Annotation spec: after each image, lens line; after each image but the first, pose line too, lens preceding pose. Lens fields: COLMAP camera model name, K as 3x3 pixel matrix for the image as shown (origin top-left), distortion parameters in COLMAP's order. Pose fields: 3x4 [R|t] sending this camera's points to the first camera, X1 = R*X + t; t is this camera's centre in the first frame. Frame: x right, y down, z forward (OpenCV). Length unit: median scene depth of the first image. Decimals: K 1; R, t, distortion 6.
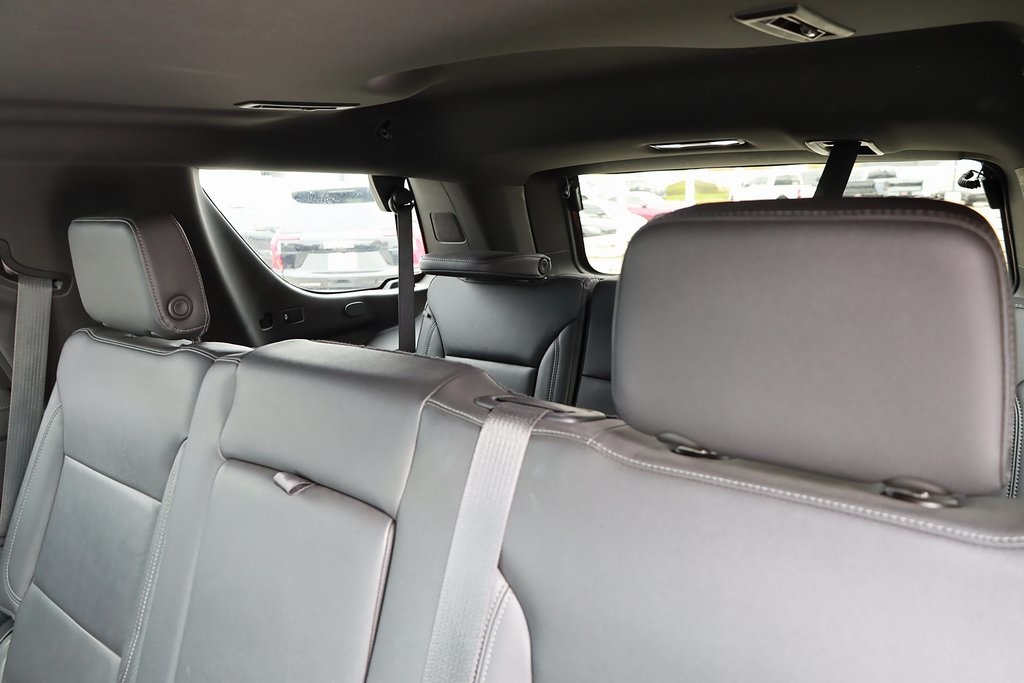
lens RADIAL K [[706.6, 0, 512.0], [0, 706.6, 341.5], [0, 0, 1]] dist [-0.015060, -0.001117]
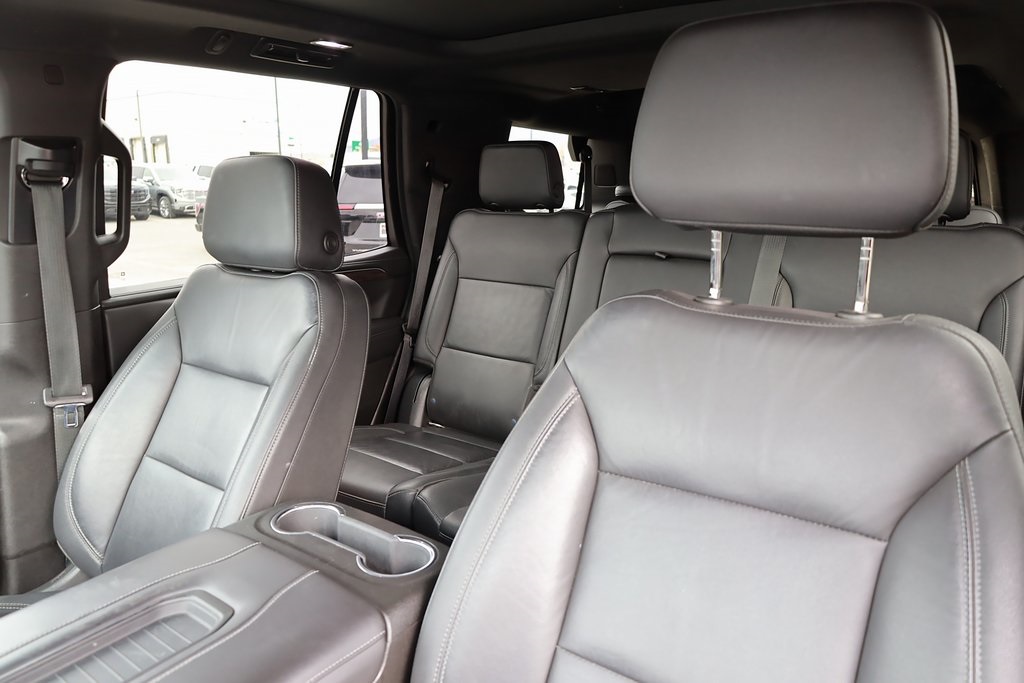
lens RADIAL K [[706.6, 0, 512.0], [0, 706.6, 341.5], [0, 0, 1]] dist [-0.015060, -0.001117]
pose [[0.999095, 0.022205, 0.036282, -0.362072], [-0.022615, 0.999685, 0.010925, 0.190055], [-0.036028, -0.011735, 0.999282, -0.512855]]
